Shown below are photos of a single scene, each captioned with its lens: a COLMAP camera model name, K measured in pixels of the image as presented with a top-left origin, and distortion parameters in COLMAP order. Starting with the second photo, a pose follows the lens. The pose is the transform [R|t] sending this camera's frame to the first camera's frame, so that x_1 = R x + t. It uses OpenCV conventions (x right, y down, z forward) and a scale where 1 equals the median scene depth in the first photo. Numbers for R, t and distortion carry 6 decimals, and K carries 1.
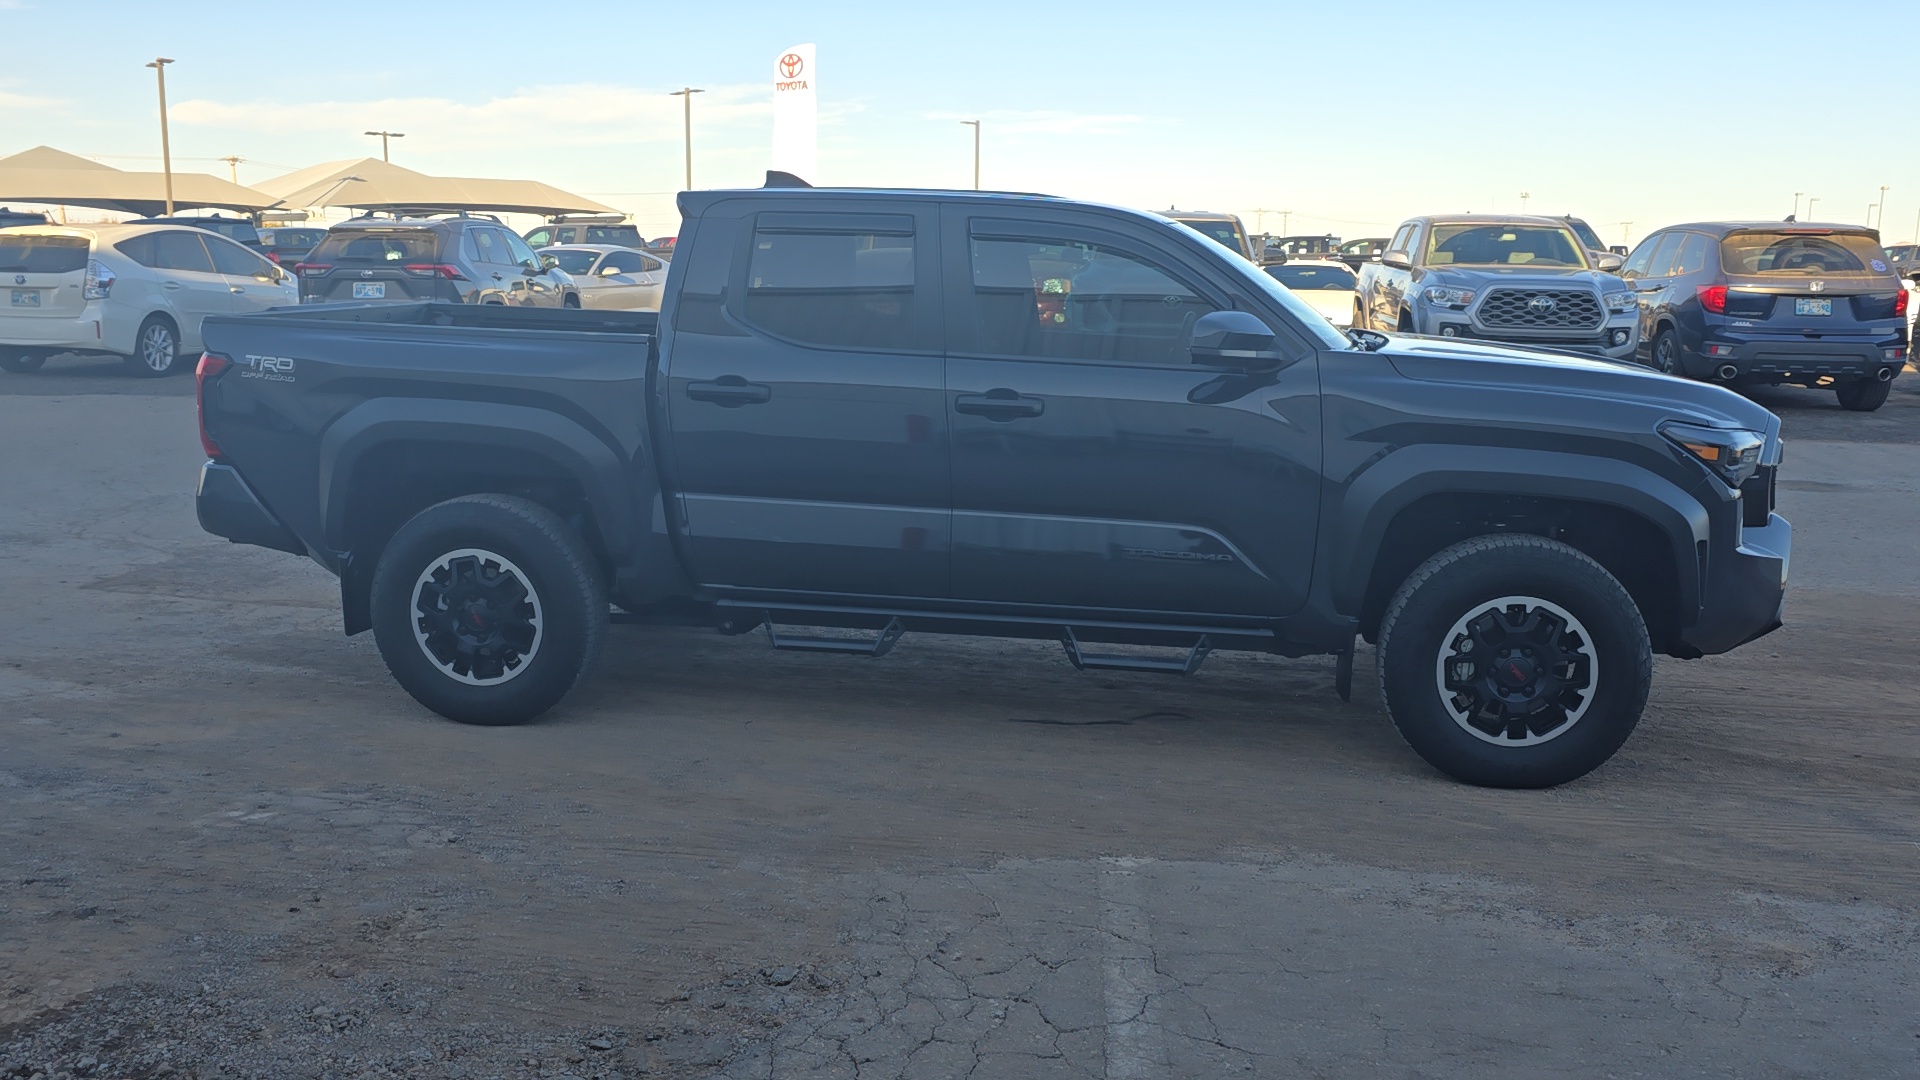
lens RADIAL K [[1594.8, 0, 954.0], [0, 1594.8, 538.8], [0, 0, 1]] dist [0.000693, -0.003534]
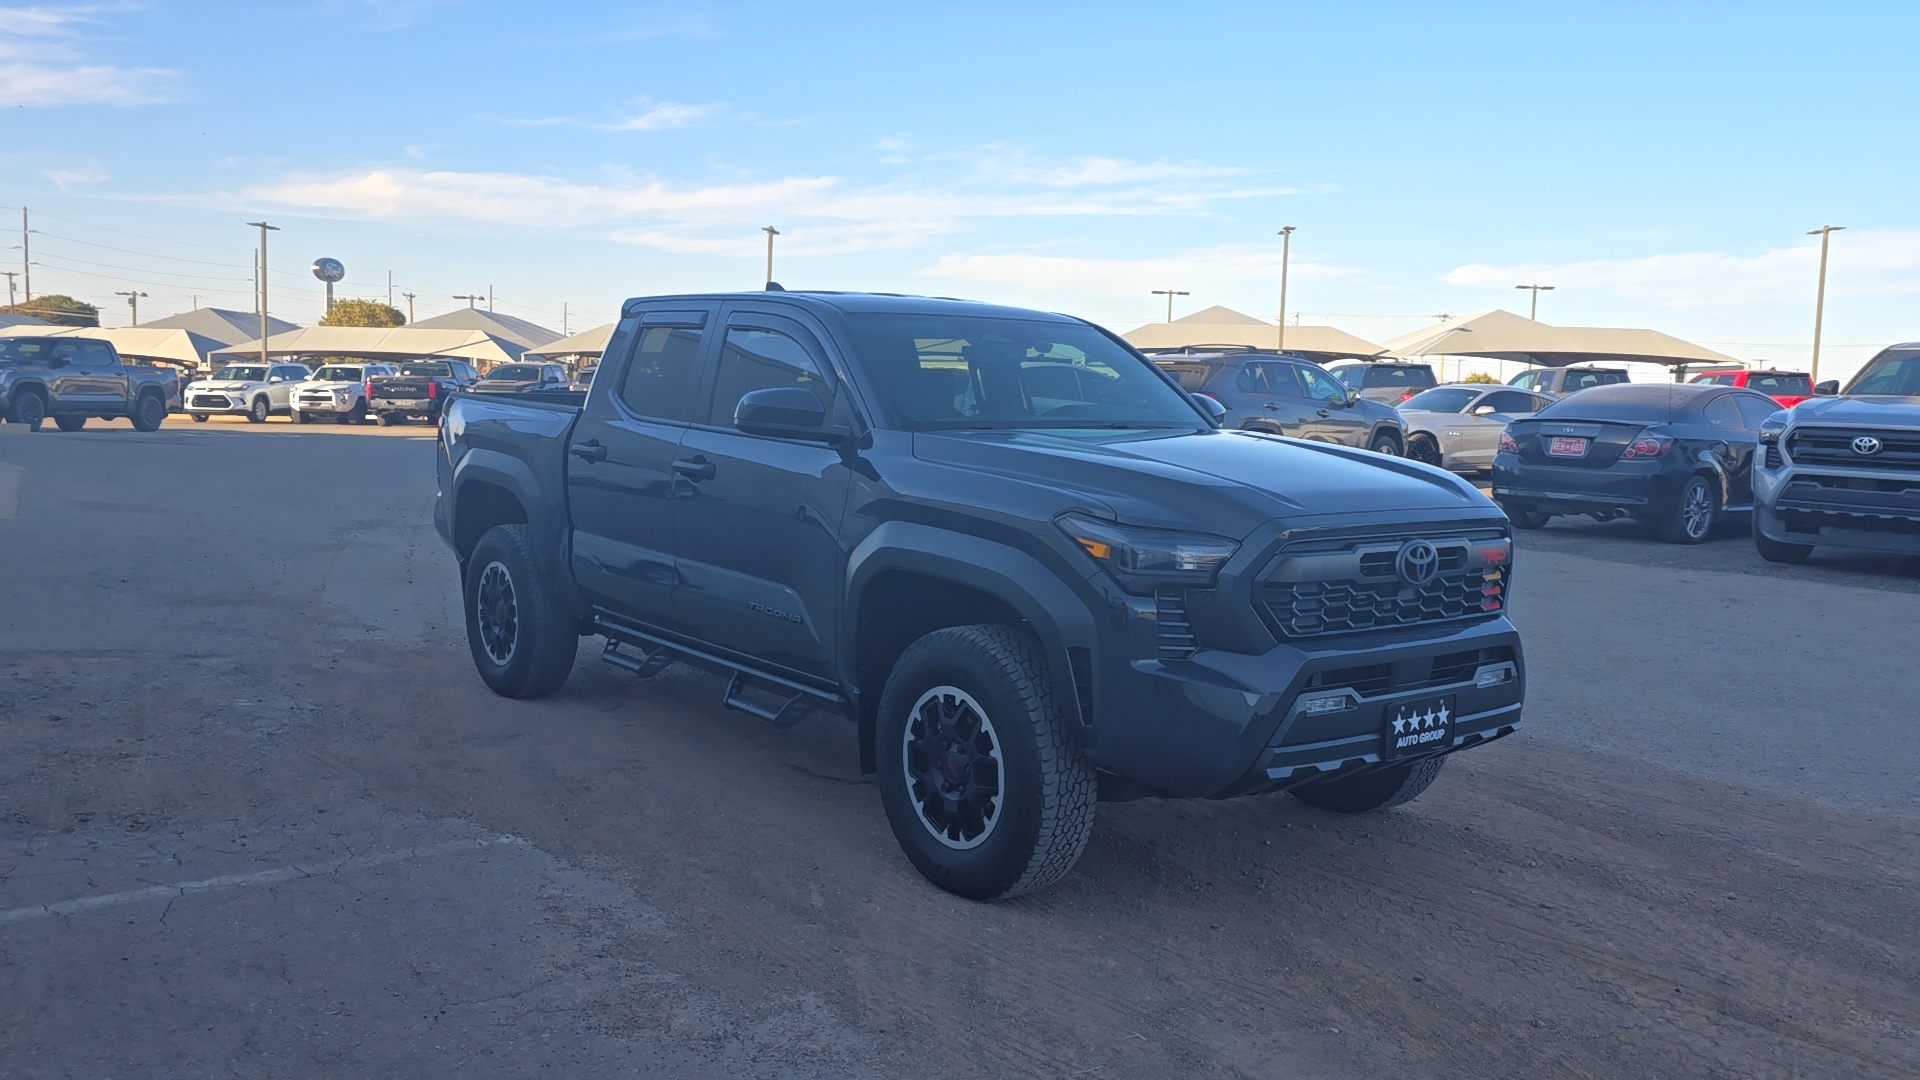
lens RADIAL K [[1594.8, 0, 954.0], [0, 1594.8, 538.8], [0, 0, 1]] dist [0.000693, -0.003534]
pose [[0.730495, 0.074119, -0.678884, 0.891317], [-0.138485, 0.989516, -0.040980, -0.010892], [0.668729, 0.123951, 0.733101, 0.262497]]
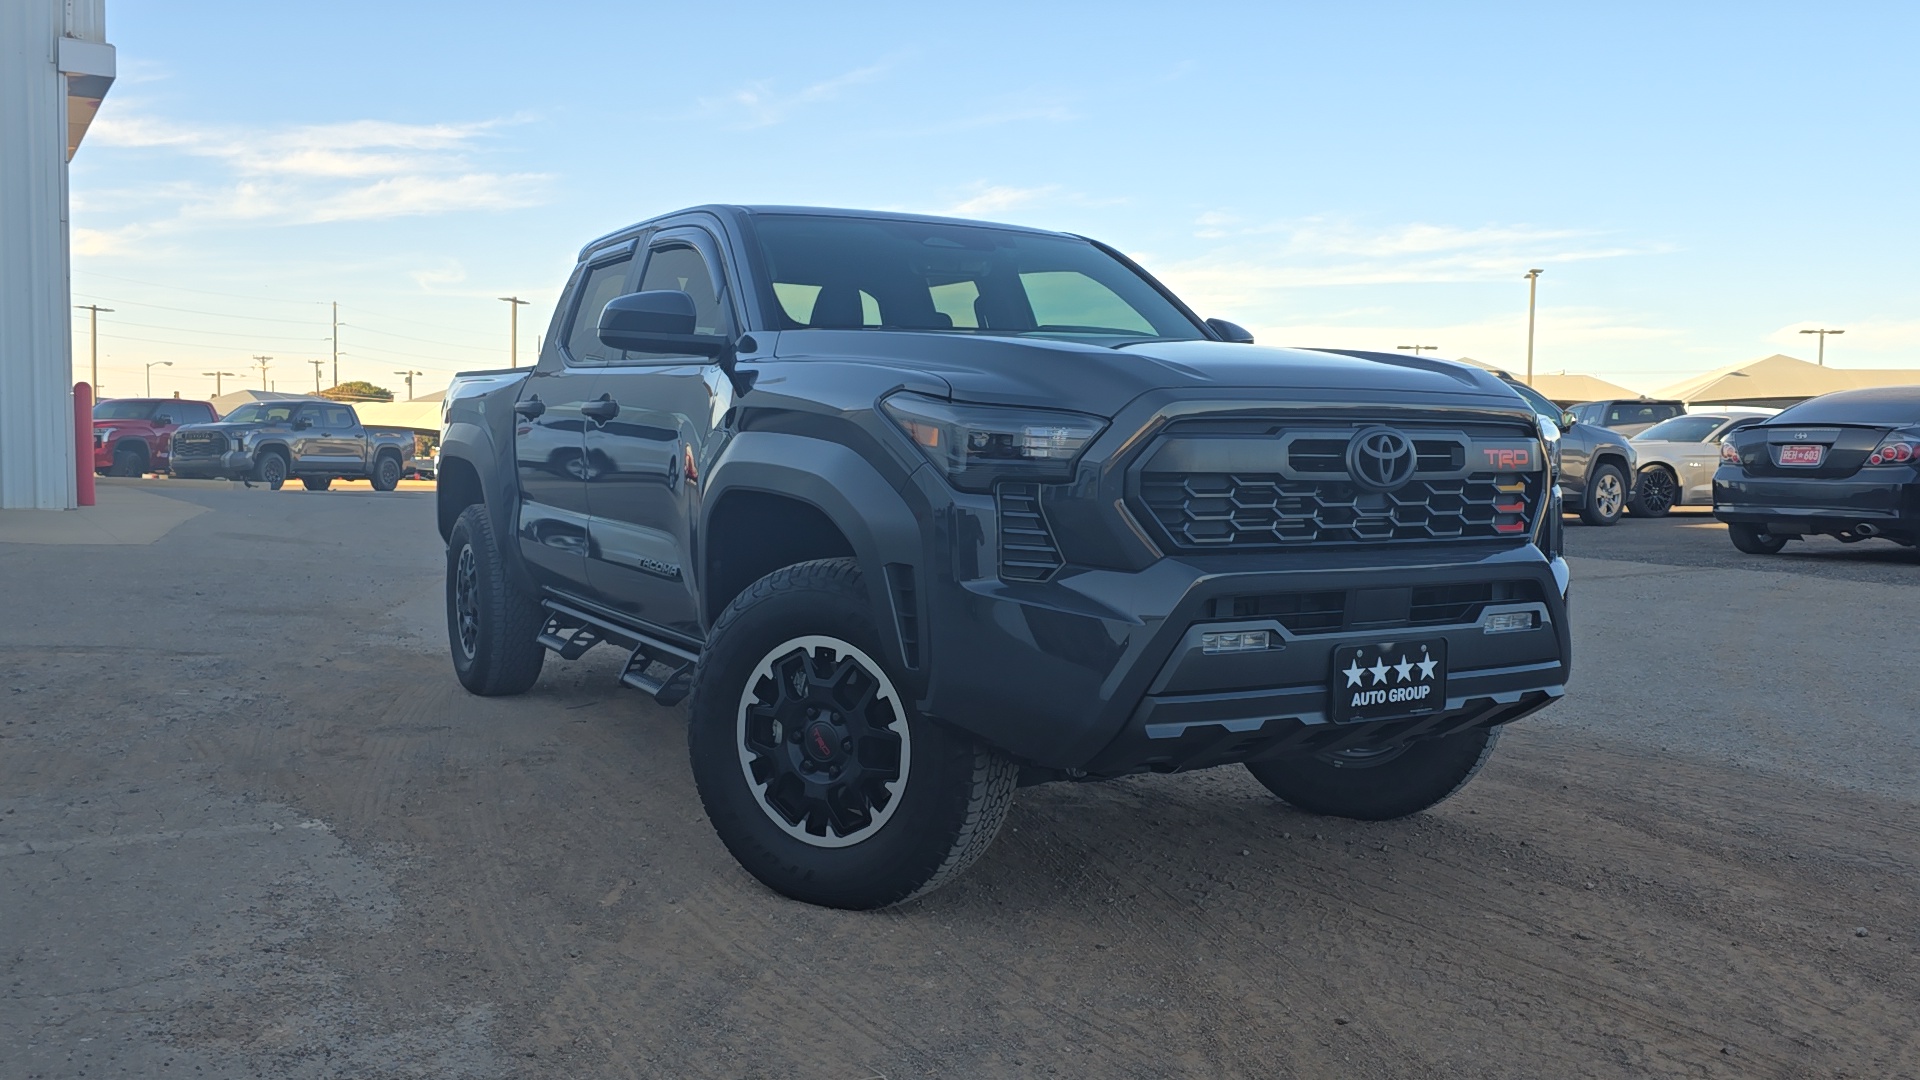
lens RADIAL K [[1615.4, 0, 957.0], [0, 1615.4, 532.0], [0, 0, 1]] dist [0.001666, -0.001079]
pose [[0.622806, 0.039230, -0.781392, 0.889396], [-0.144542, 0.987319, -0.065639, 0.023252], [0.768909, 0.153824, 0.620578, 0.505122]]
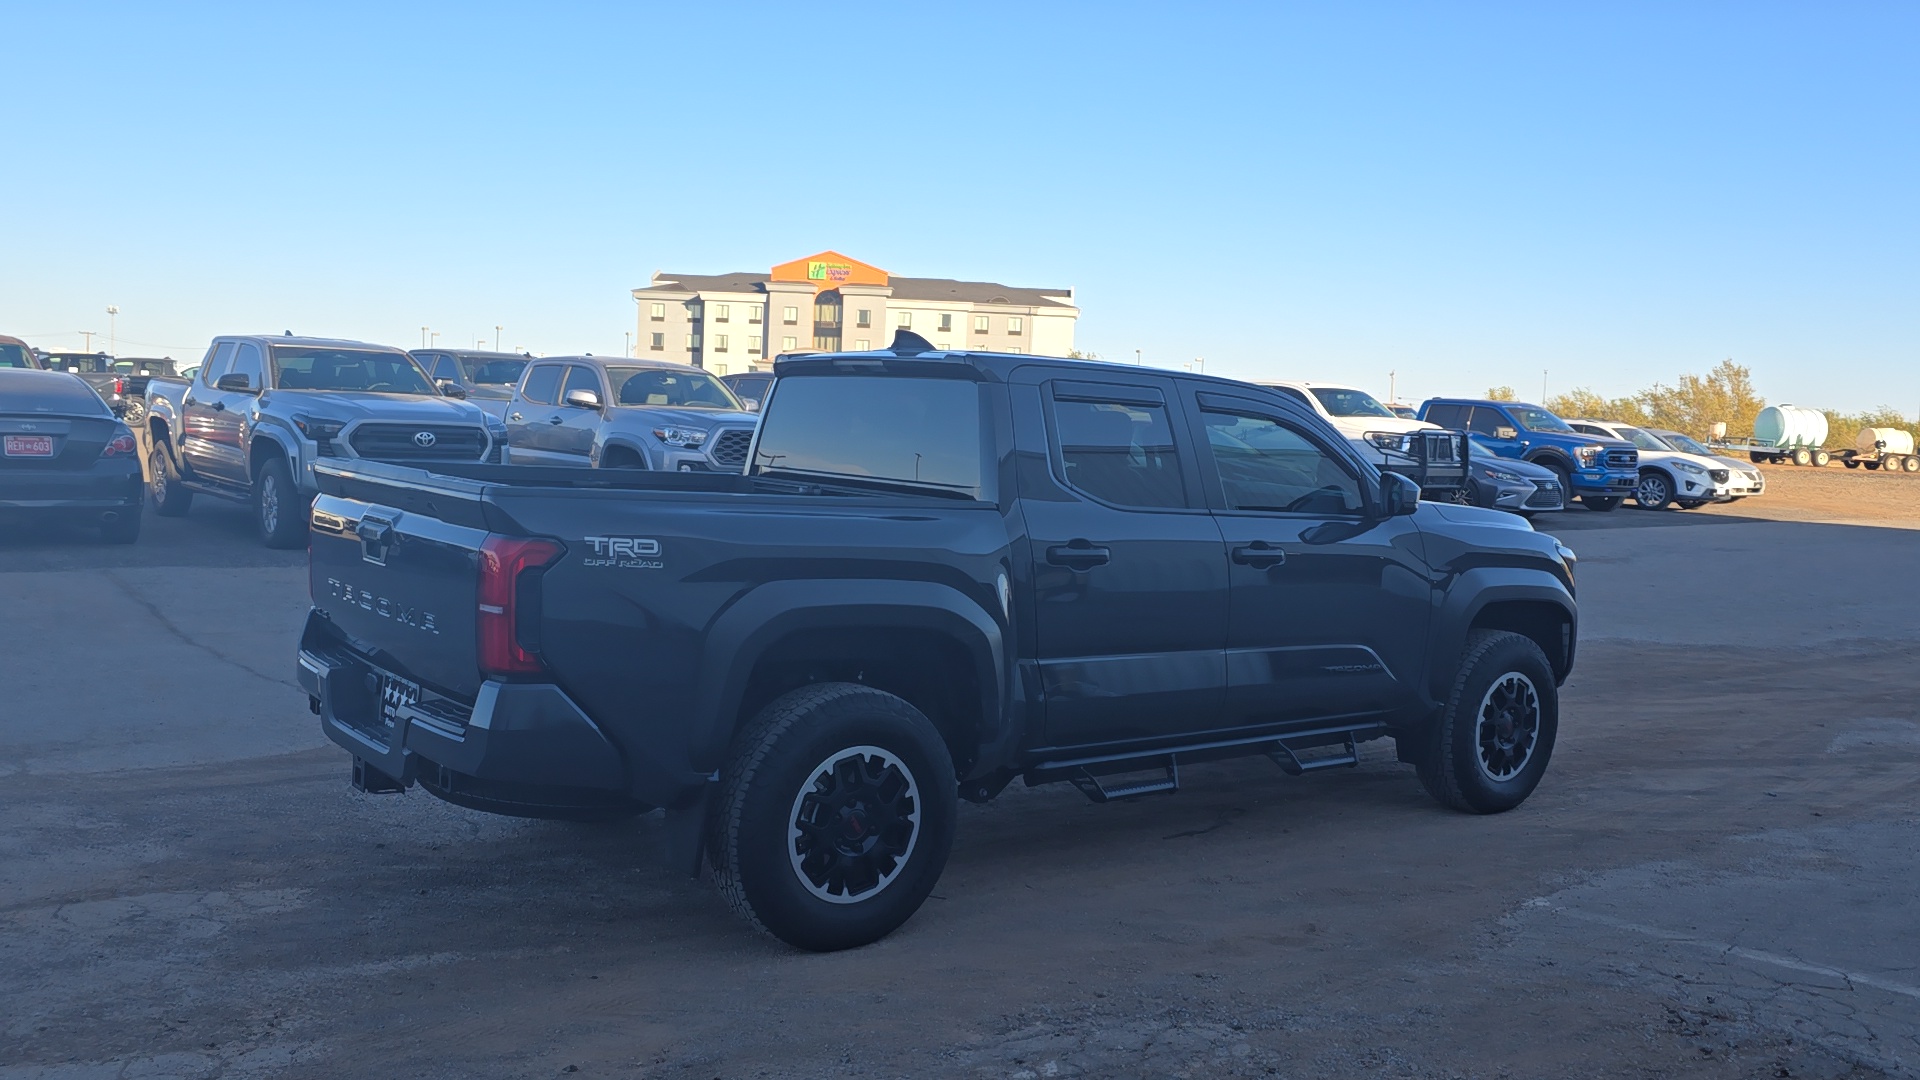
lens RADIAL K [[1594.8, 0, 954.0], [0, 1594.8, 538.8], [0, 0, 1]] dist [0.000693, -0.003534]
pose [[0.674853, -0.040516, 0.736839, -0.908797], [0.095976, 0.994830, -0.033200, -0.073167], [-0.731684, 0.093124, 0.675252, 0.355284]]
